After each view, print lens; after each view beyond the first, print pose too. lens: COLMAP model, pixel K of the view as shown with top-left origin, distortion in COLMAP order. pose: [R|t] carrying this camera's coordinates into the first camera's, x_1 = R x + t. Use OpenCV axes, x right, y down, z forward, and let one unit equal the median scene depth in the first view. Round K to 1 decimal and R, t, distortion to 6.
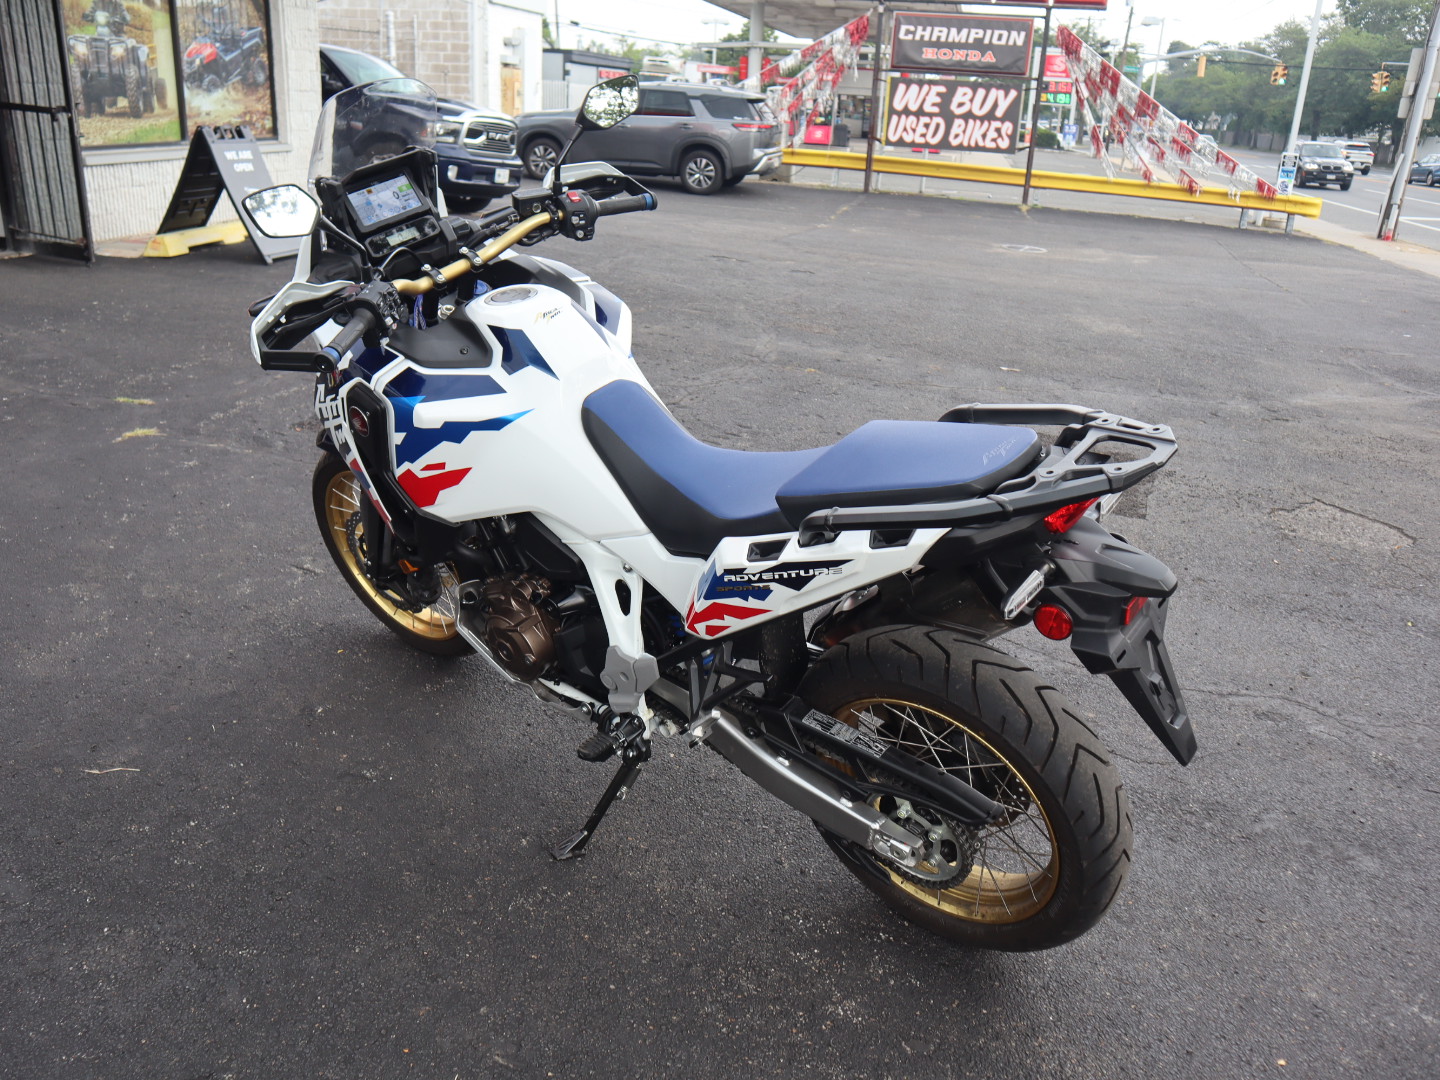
lens RADIAL K [[1114.4, 0, 716.7], [0, 1114.4, 543.7], [0, 0, 1]] dist [-0.117917, 0.067328]
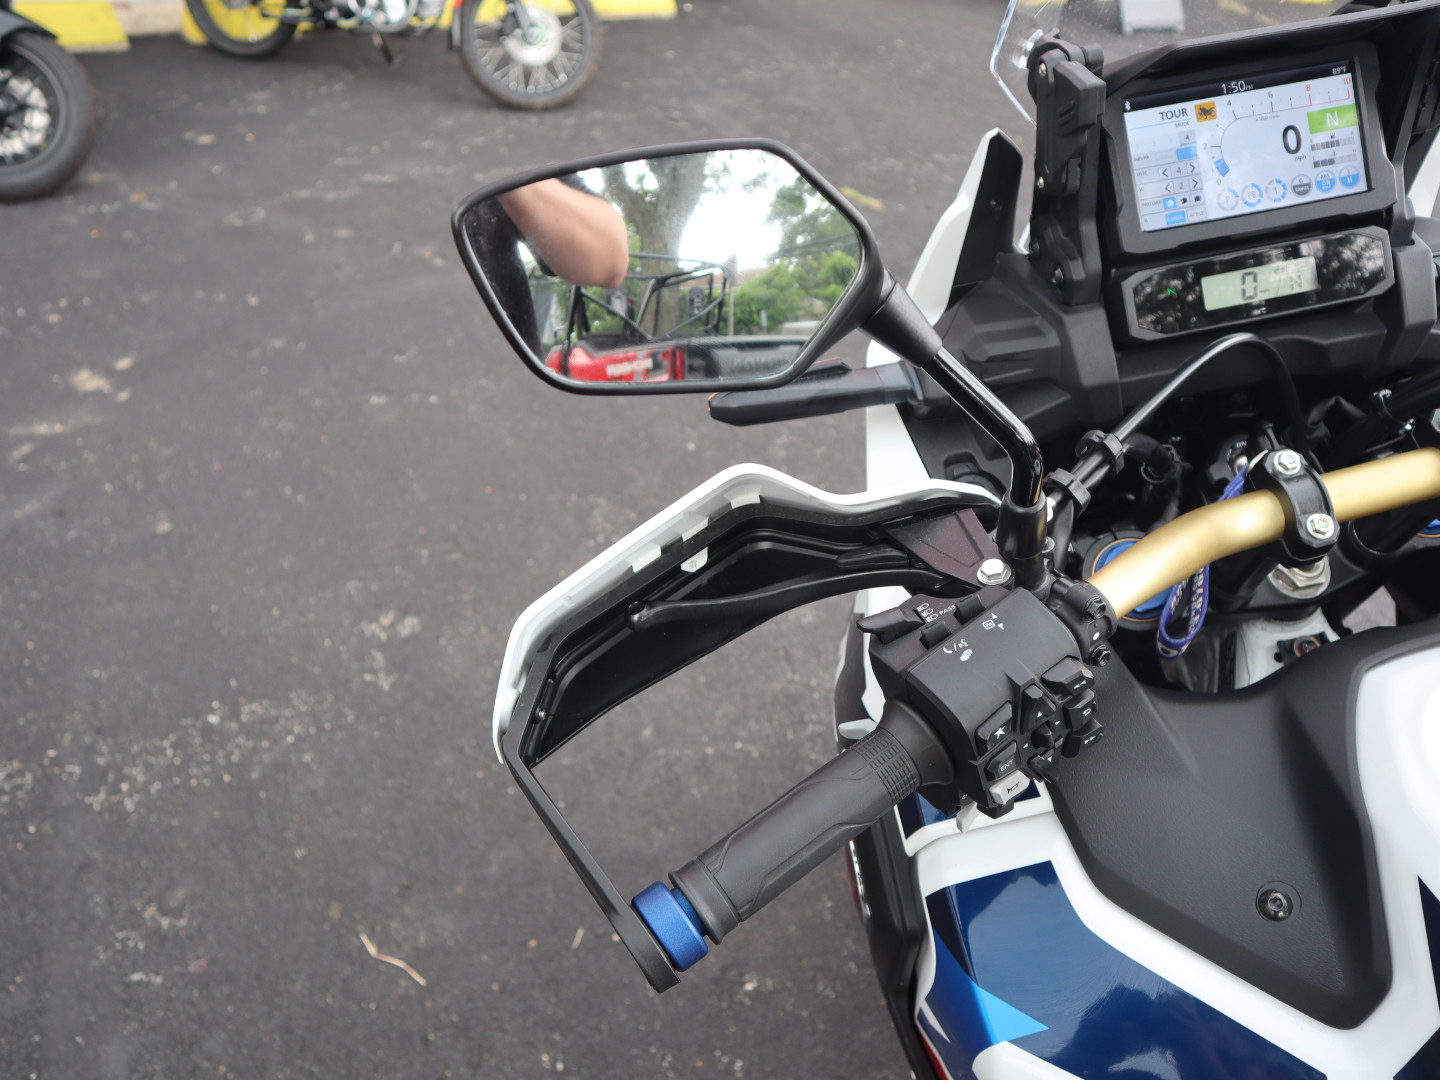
lens RADIAL K [[1114.4, 0, 716.7], [0, 1114.4, 543.7], [0, 0, 1]] dist [-0.117917, 0.067328]
pose [[0.733674, 0.425090, -0.530114, -0.033857], [-0.303791, 0.903042, 0.303689, -0.042635], [0.607810, -0.061765, 0.791677, 0.109146]]
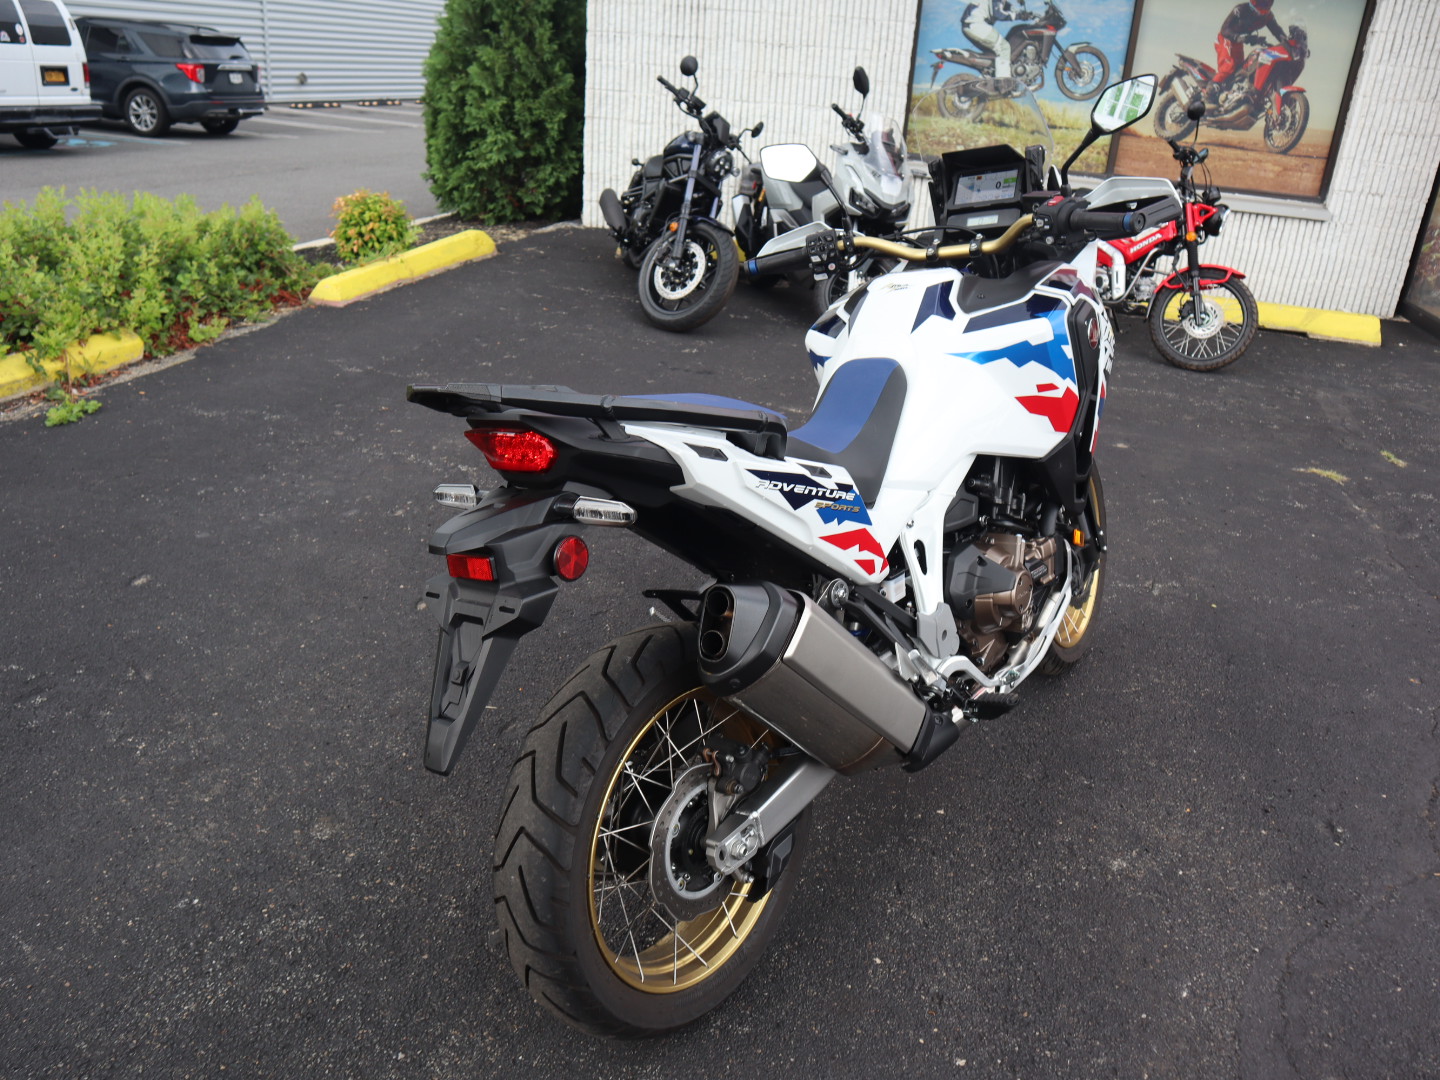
lens RADIAL K [[1114.4, 0, 716.7], [0, 1114.4, 543.7], [0, 0, 1]] dist [-0.117917, 0.067328]
pose [[0.025776, 0.351961, -0.935660, 0.138251], [-0.428452, 0.849536, 0.307761, -0.037604], [0.903197, 0.392952, 0.172696, 0.113401]]
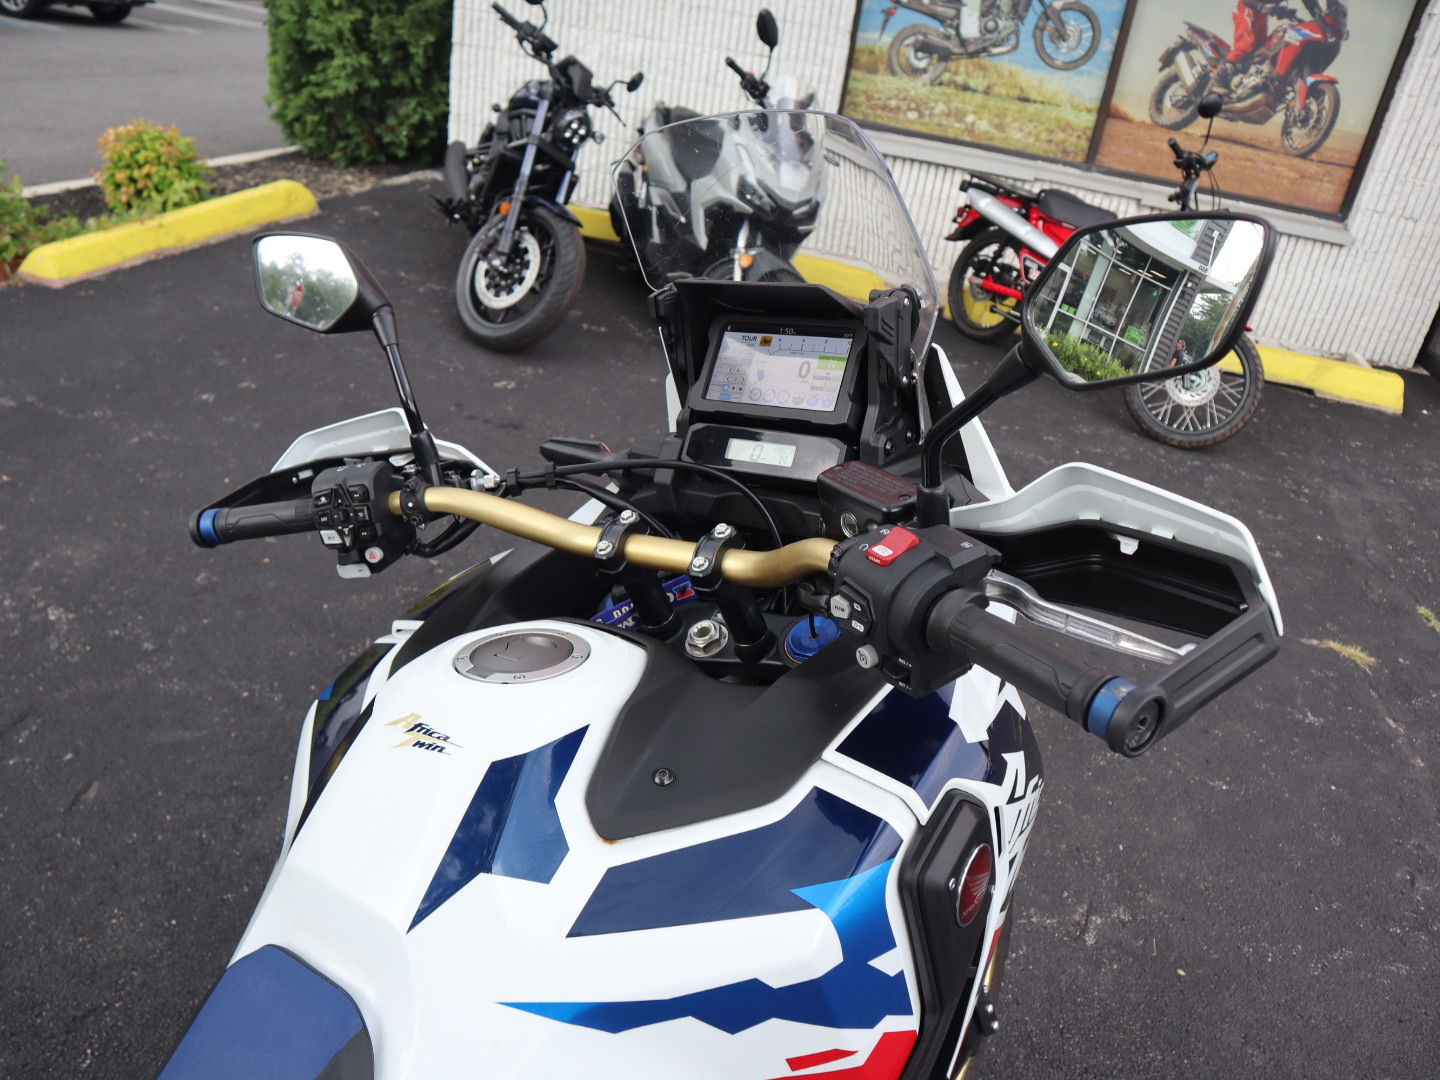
lens RADIAL K [[1114.4, 0, 716.7], [0, 1114.4, 543.7], [0, 0, 1]] dist [-0.117917, 0.067328]
pose [[0.039095, 0.412230, -0.910241, 0.024272], [-0.495841, 0.798876, 0.340498, -0.065057], [0.867533, 0.438023, 0.235632, 0.145360]]
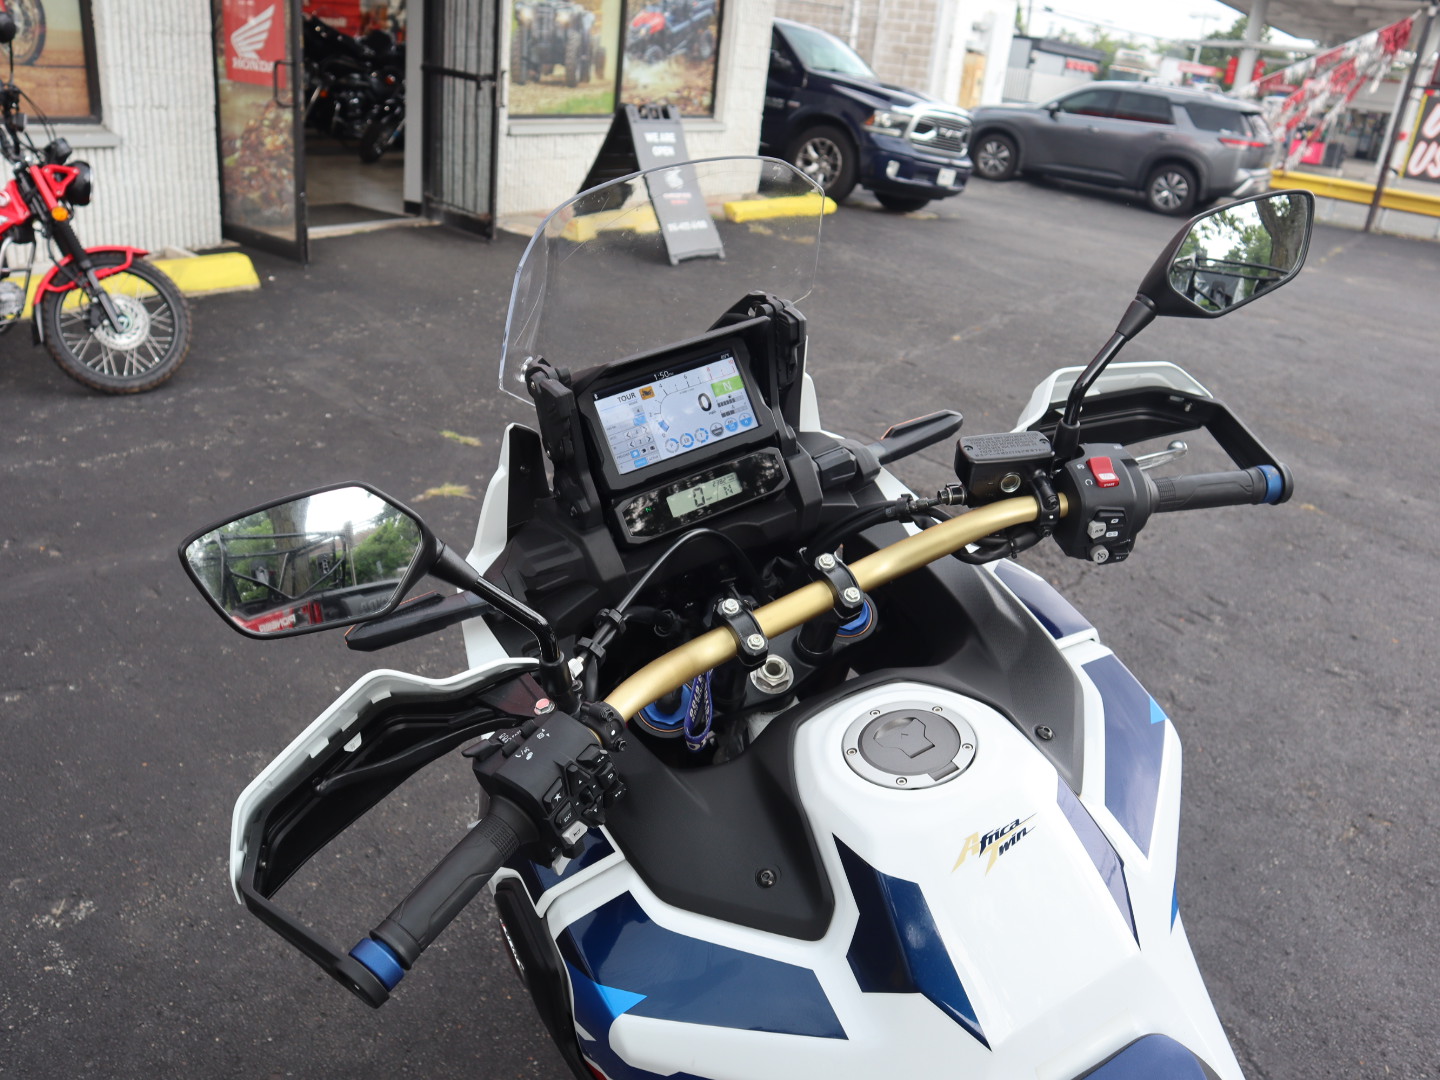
lens RADIAL K [[1114.4, 0, 716.7], [0, 1114.4, 543.7], [0, 0, 1]] dist [-0.117917, 0.067328]
pose [[0.926676, 0.185792, -0.326731, -0.020467], [-0.180738, 0.982453, 0.046053, -0.046192], [0.329554, 0.016377, 0.943995, 0.091586]]
